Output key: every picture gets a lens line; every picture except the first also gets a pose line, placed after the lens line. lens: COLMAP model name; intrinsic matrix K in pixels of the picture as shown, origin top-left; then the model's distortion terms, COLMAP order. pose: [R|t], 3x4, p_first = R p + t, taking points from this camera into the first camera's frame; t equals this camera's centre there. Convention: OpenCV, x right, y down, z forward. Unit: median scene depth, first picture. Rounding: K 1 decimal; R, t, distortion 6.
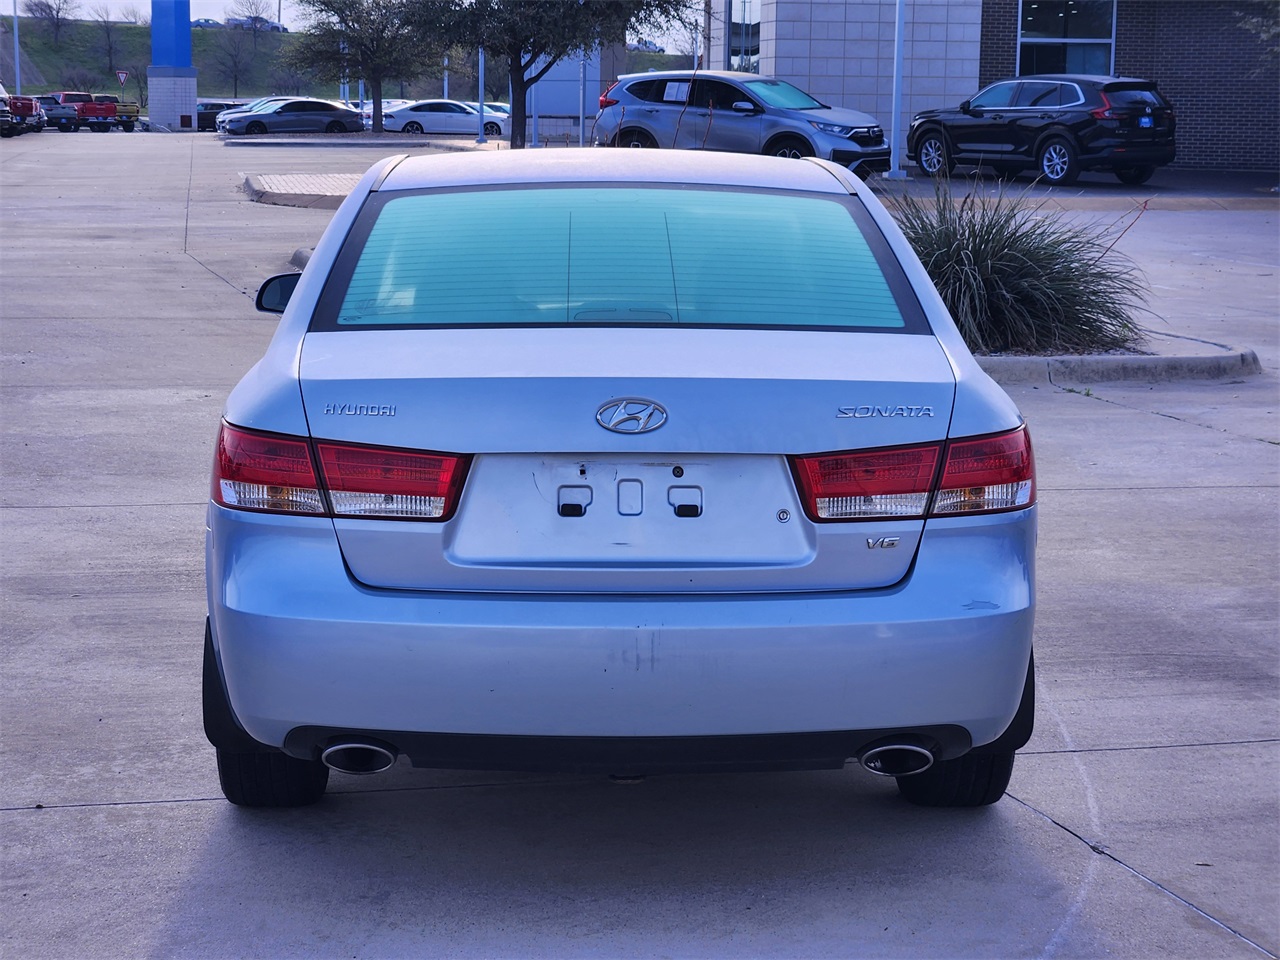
lens RADIAL K [[2399.4, 0, 595.2], [0, 2399.4, 481.1], [0, 0, 1]] dist [-0.424602, 3.554088]
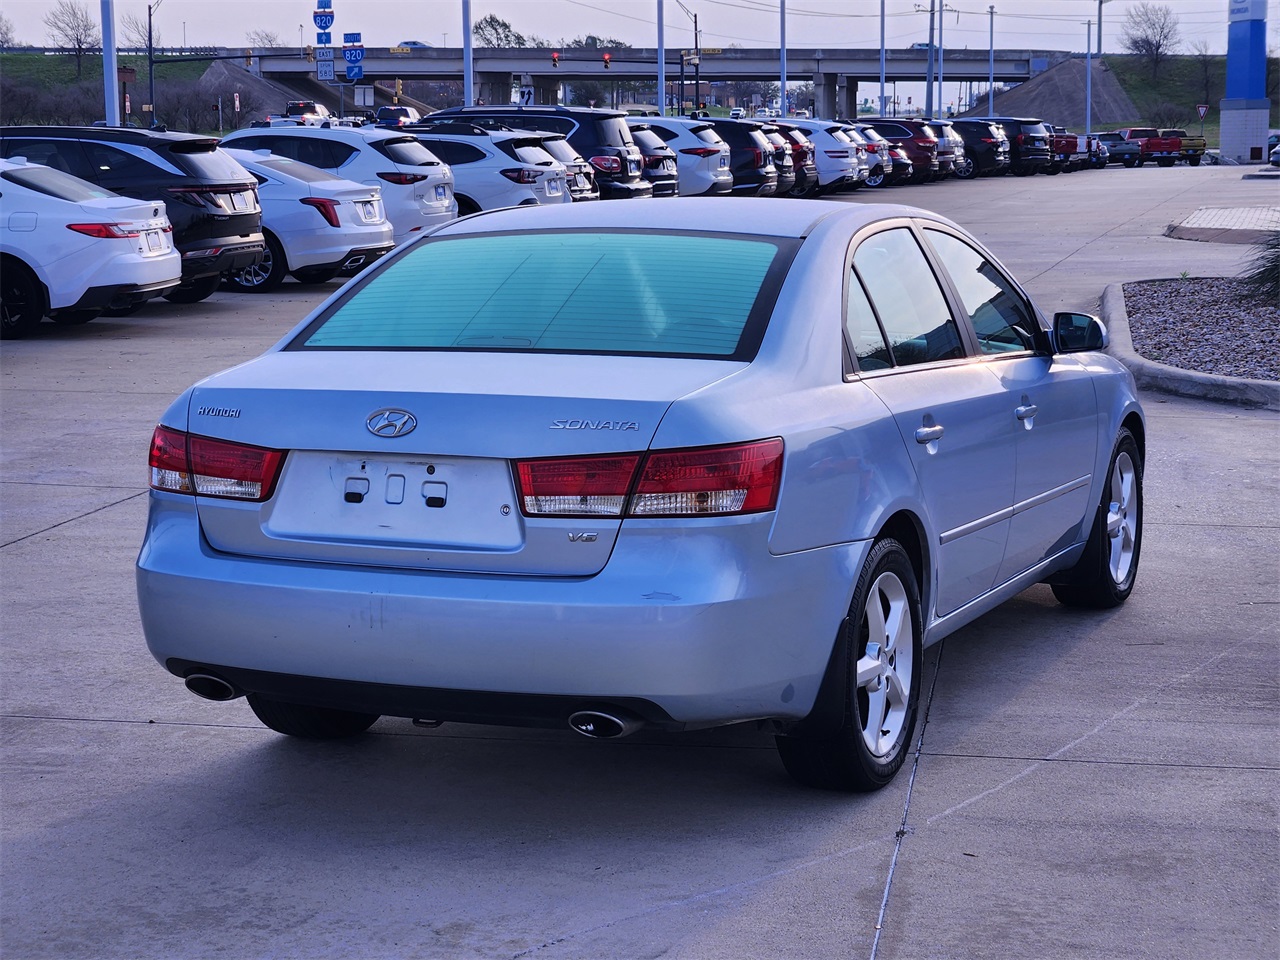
lens RADIAL K [[2352.3, 0, 640.0], [0, 2352.3, 480.0], [0, 0, 1]] dist [-0.212684, 2.132492]
pose [[0.909104, 0.038892, -0.414750, 0.622218], [-0.044349, 0.999010, -0.003529, 0.000793], [0.414202, 0.021602, 0.909928, -0.042685]]
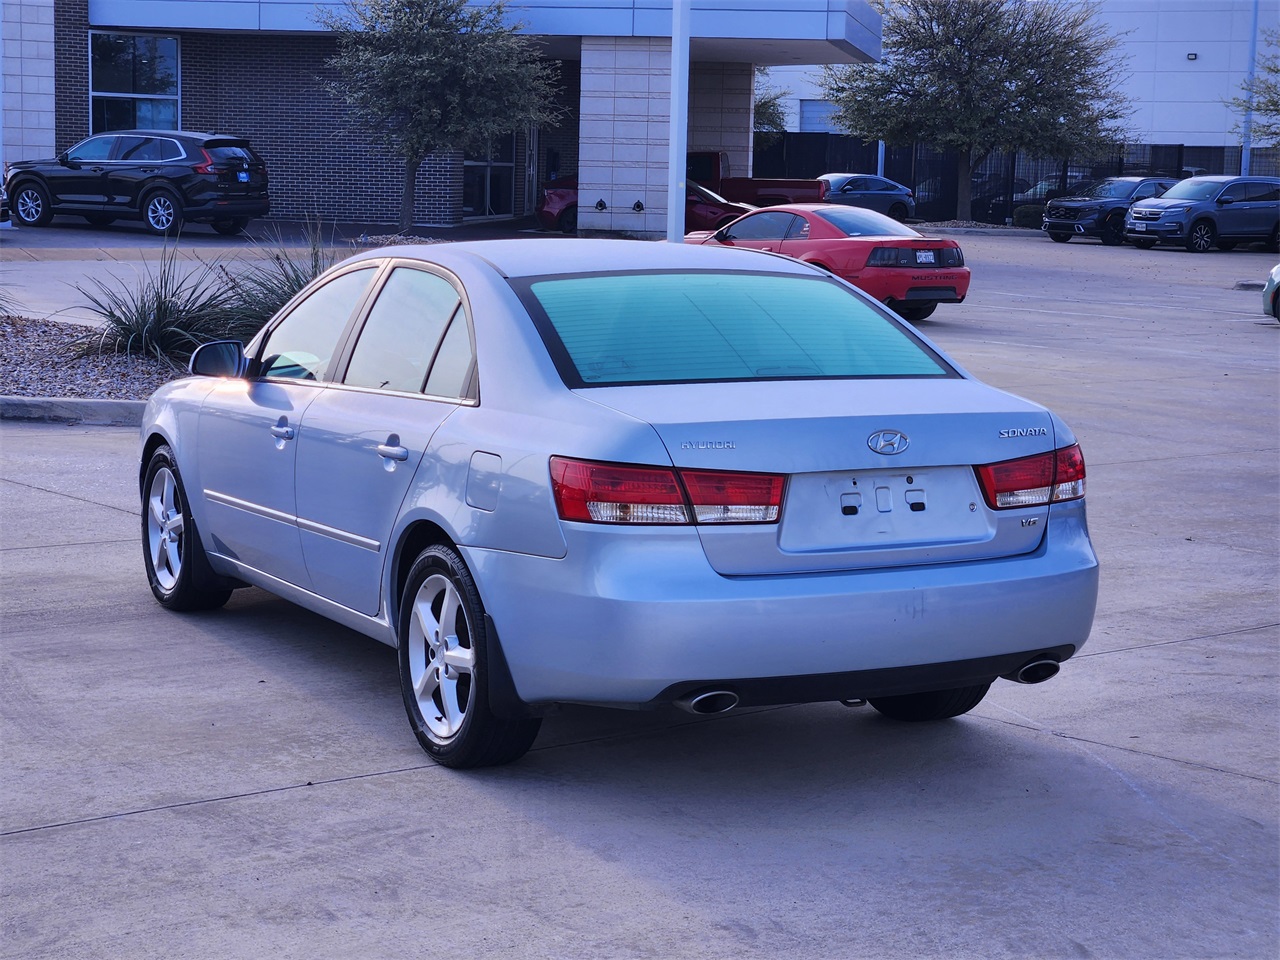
lens RADIAL K [[2352.3, 0, 640.0], [0, 2352.3, 480.0], [0, 0, 1]] dist [-0.212684, 2.132492]
pose [[0.896306, -0.044168, 0.441232, -0.722584], [0.051737, 0.998648, -0.005132, -0.005030], [-0.440408, 0.027428, 0.897379, -0.184342]]
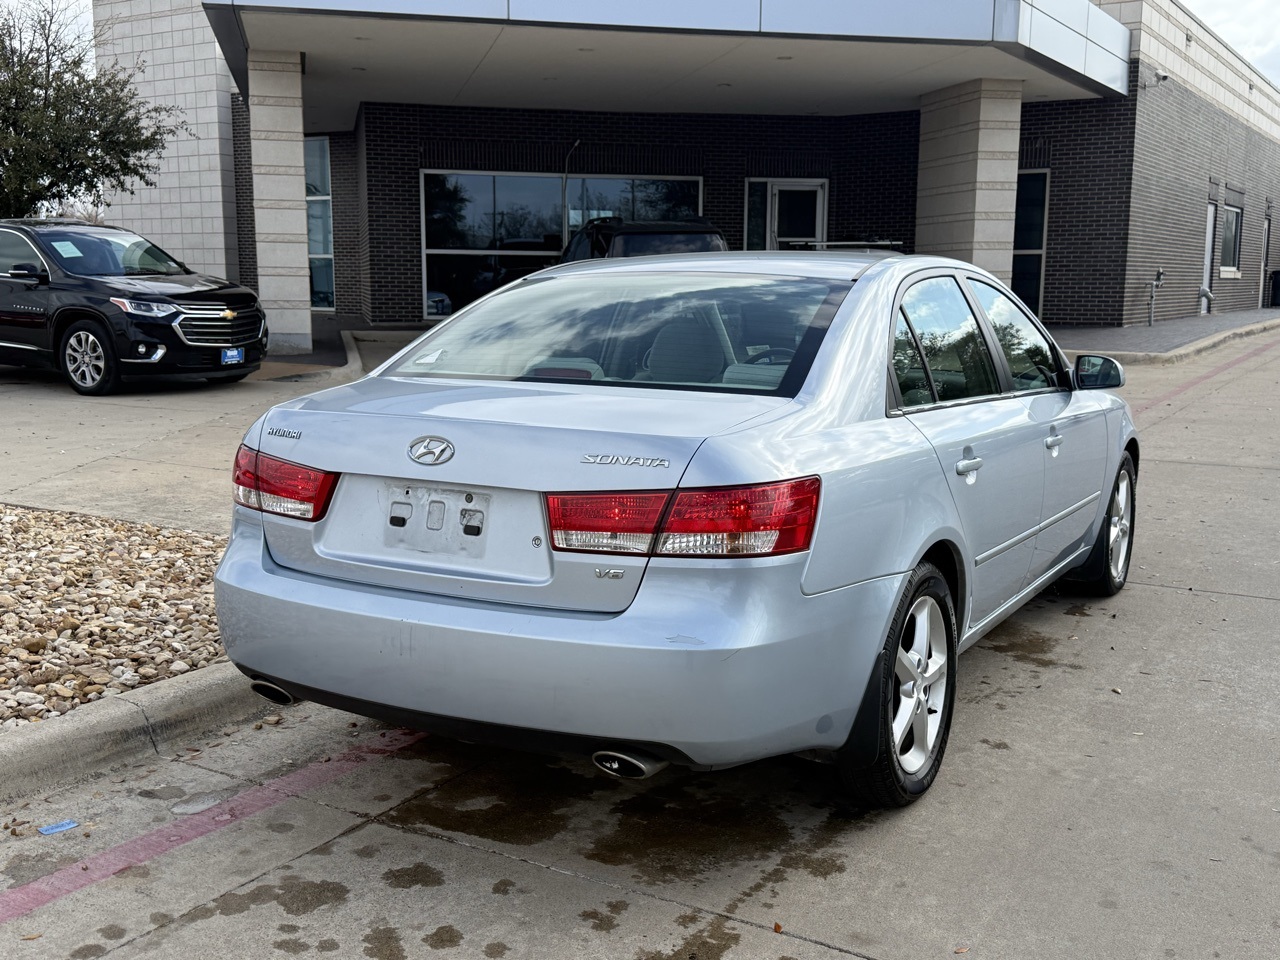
lens RADIAL K [[1344.8, 0, 640.0], [0, 1344.8, 480.0], [0, 0, 1]] dist [0.187721, -0.411405]
pose [[0.860885, 0.072744, -0.503573, 0.456560], [-0.070104, 0.997246, 0.024211, -0.036032], [0.503947, 0.014459, 0.863614, 0.440338]]
